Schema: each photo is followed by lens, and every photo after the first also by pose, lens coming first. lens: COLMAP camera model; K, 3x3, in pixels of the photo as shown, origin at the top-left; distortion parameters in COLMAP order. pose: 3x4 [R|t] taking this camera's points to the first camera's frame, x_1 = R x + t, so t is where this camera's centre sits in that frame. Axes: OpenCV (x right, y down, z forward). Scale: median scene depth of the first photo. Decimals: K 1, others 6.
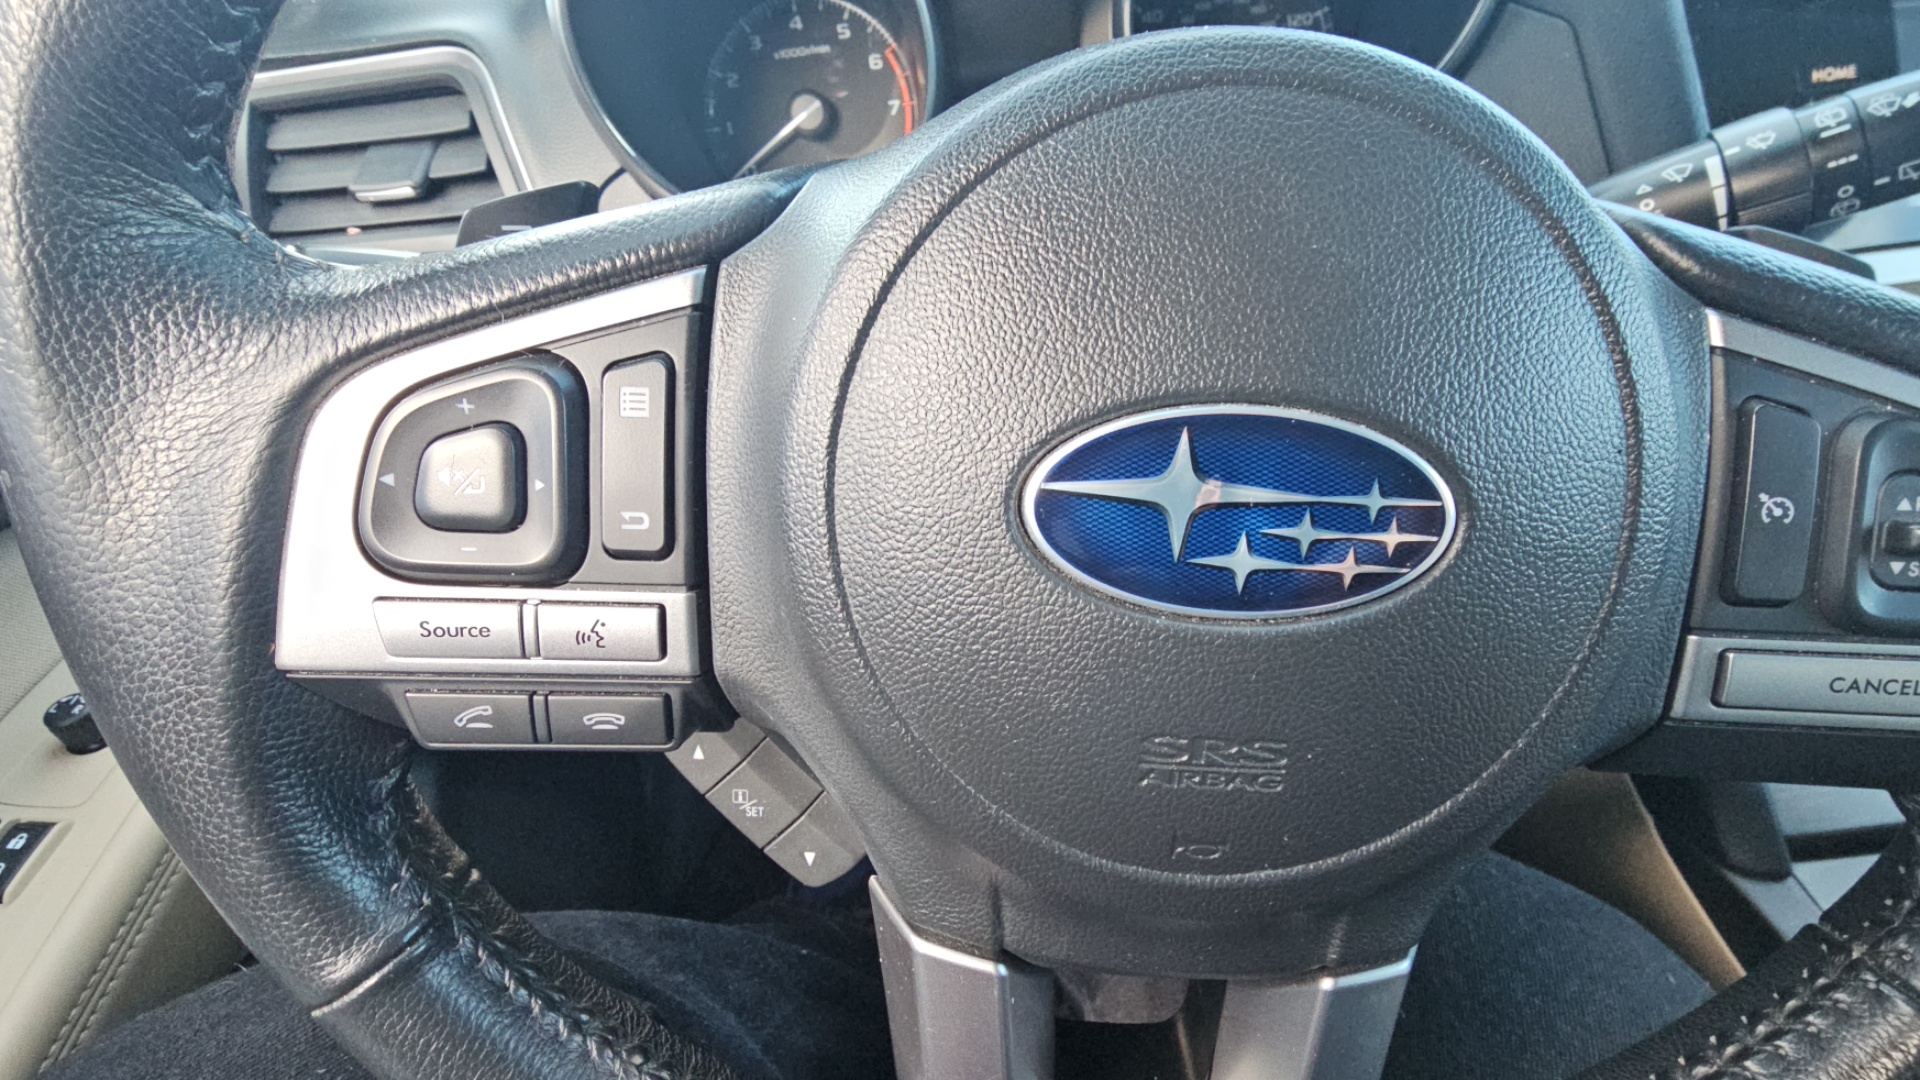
lens RADIAL K [[897.5, 0, 959.9], [0, 897.5, 557.6], [0, 0, 1]] dist [0.011306, -0.008282]
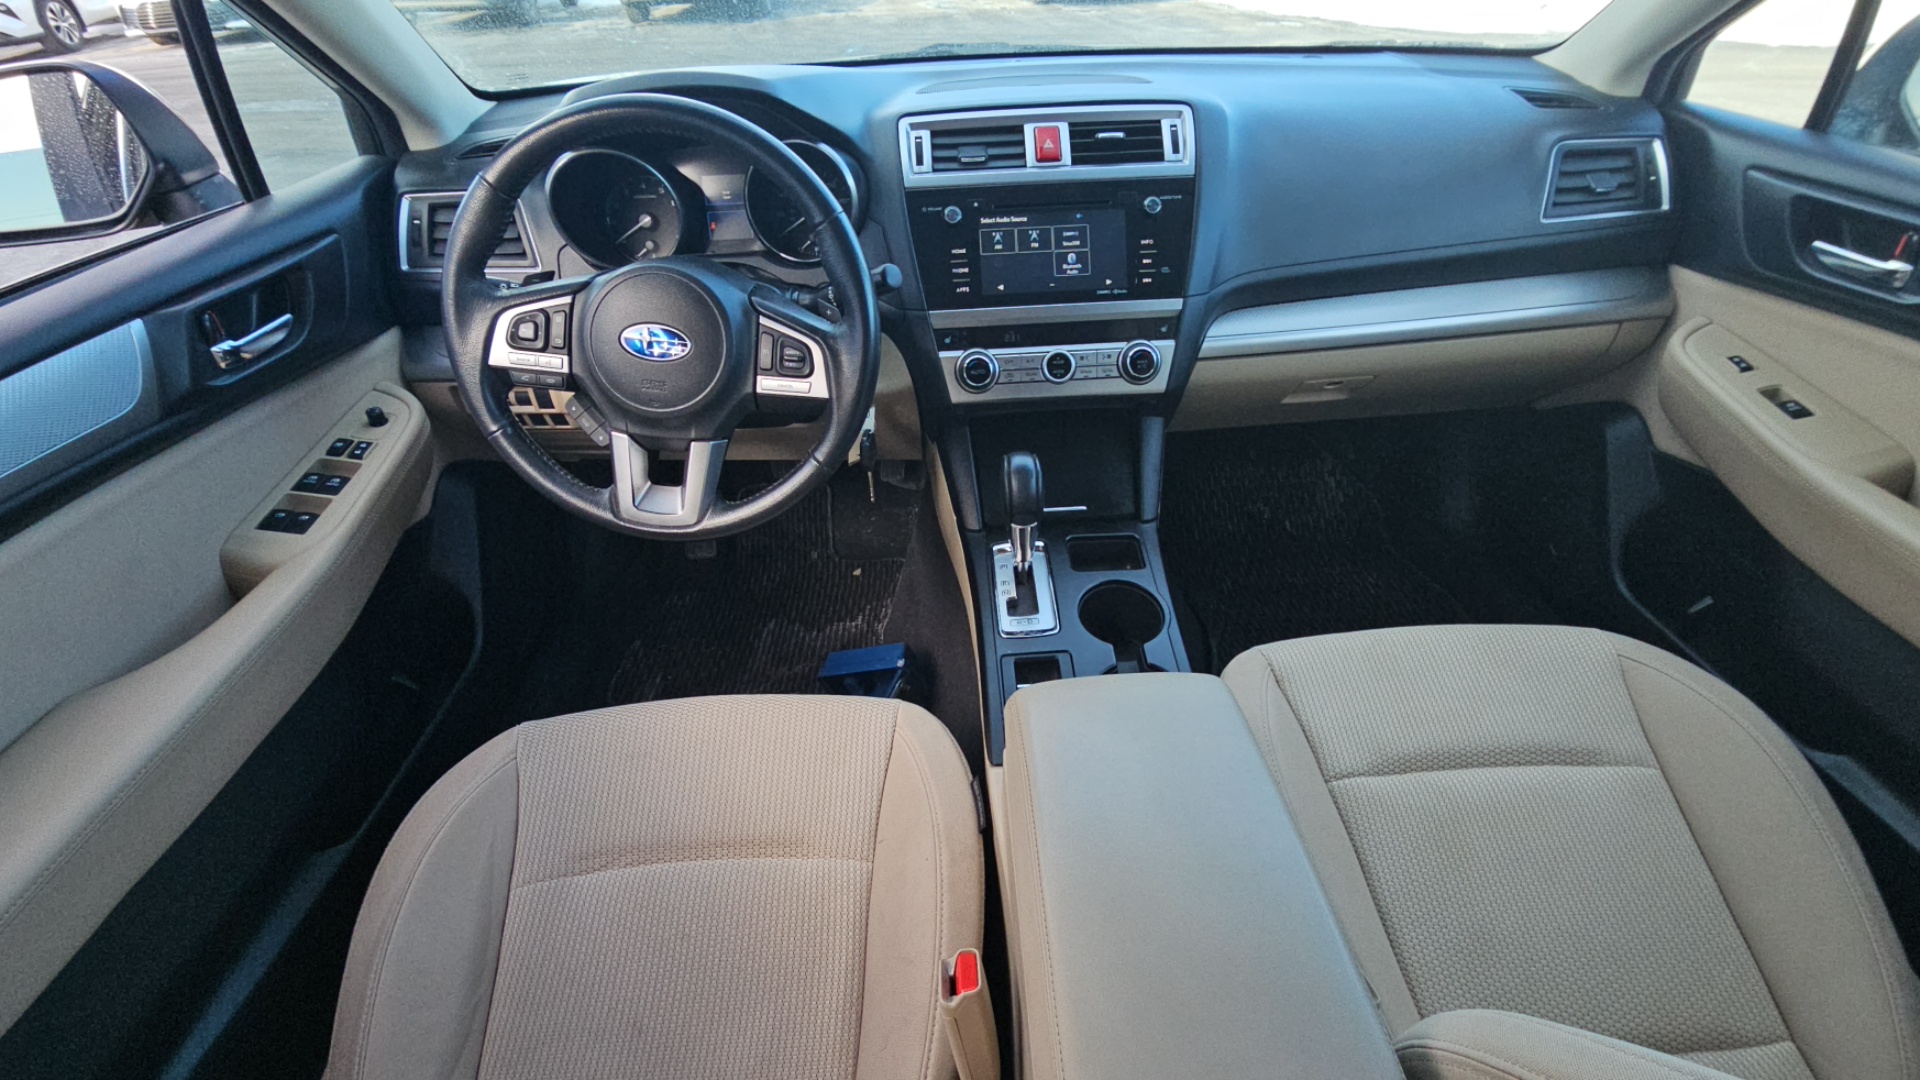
lens RADIAL K [[897.5, 0, 974.0], [0, 897.5, 546.5], [0, 0, 1]] dist [0.011306, -0.008282]
pose [[0.996915, 0.058015, 0.052874, 1.772766], [-0.058378, 0.998280, 0.005350, 0.941330], [-0.052473, -0.008420, 0.998587, -4.201572]]
